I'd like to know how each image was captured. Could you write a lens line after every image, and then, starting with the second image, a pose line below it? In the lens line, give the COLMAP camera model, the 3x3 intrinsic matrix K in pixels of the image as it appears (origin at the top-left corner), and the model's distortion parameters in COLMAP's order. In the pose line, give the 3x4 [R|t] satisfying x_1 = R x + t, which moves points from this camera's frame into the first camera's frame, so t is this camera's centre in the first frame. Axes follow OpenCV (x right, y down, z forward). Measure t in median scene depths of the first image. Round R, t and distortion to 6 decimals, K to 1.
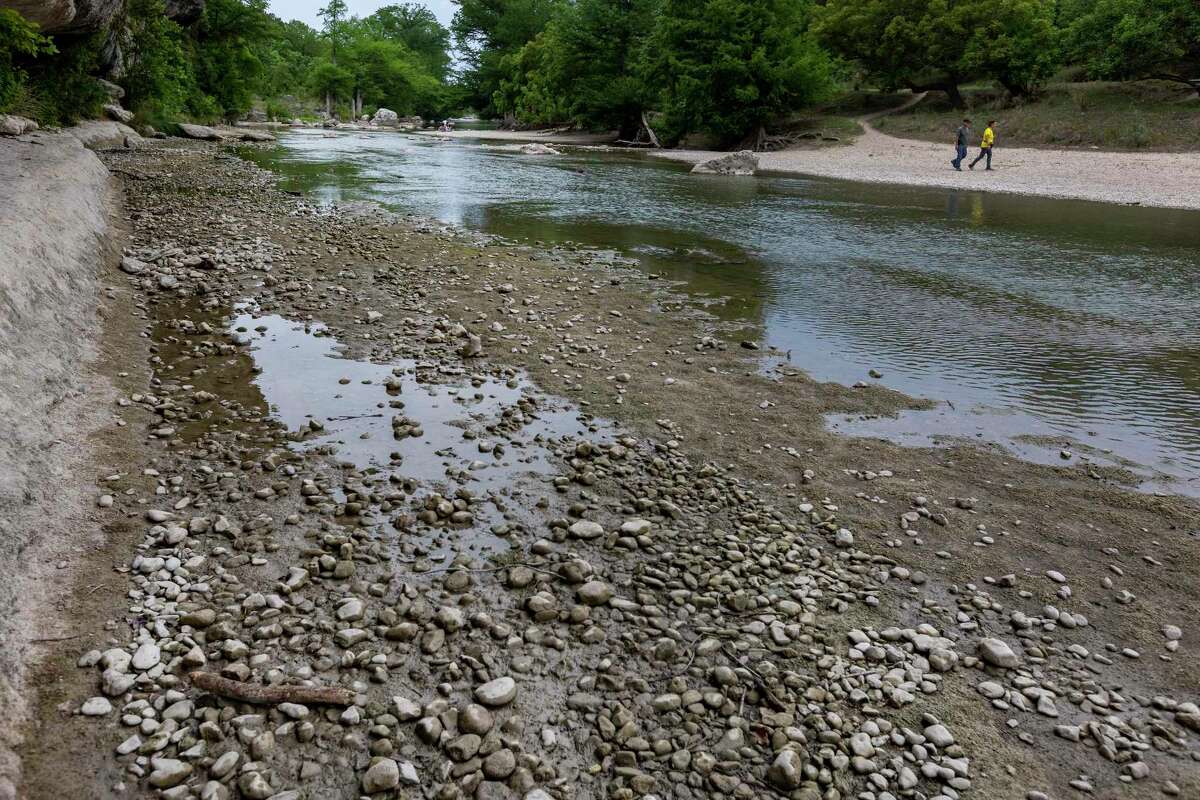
lens RADIAL K [[889.6, 0, 604.1], [0, 889.6, 398.4], [0, 0, 1]] dist [0.004157, -0.008968]
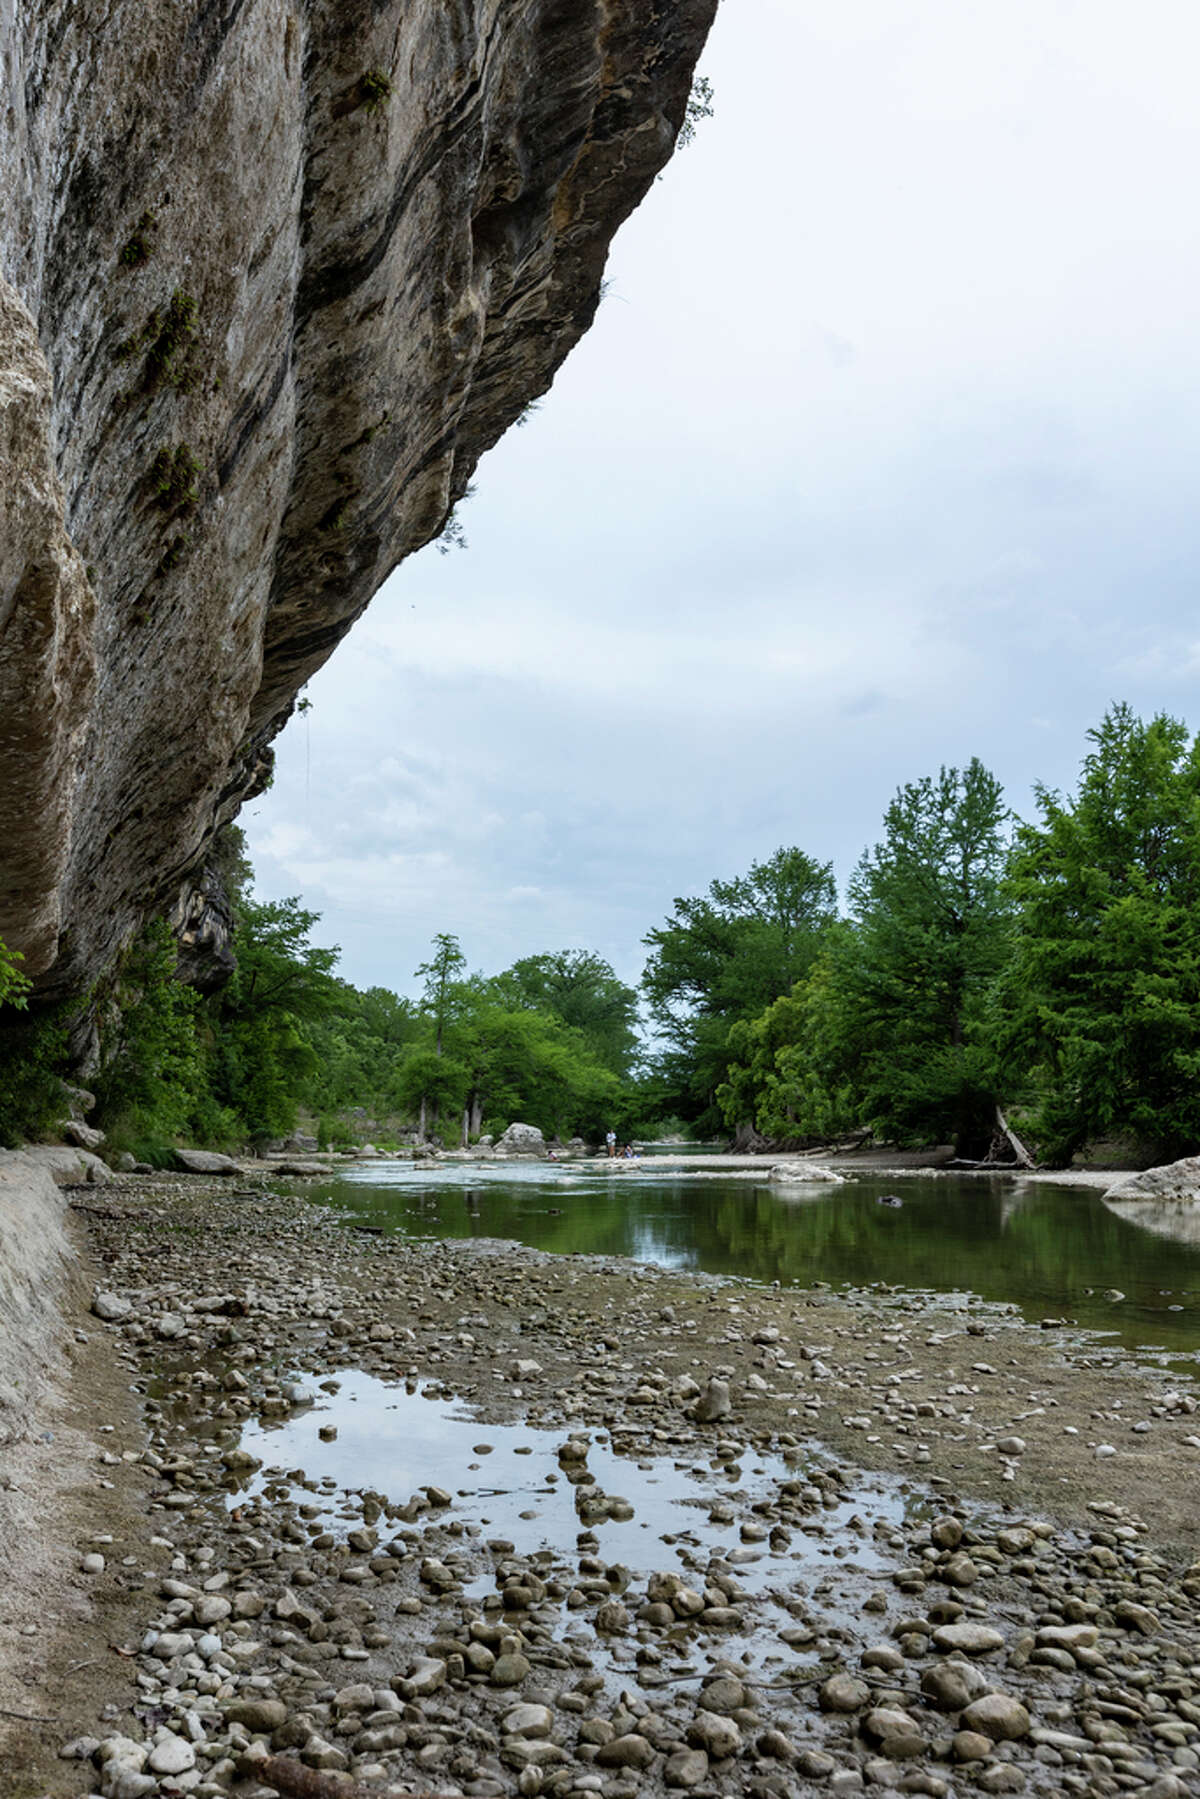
lens RADIAL K [[1719.5, 0, 596.3], [0, 1719.5, 902.1], [0, 0, 1]] dist [-0.015323, 0.000000]
pose [[0.982218, -0.054830, -0.179558, -0.017848], [-0.026887, 0.905465, -0.423569, 0.112093], [0.185808, 0.420865, 0.887890, -0.047540]]
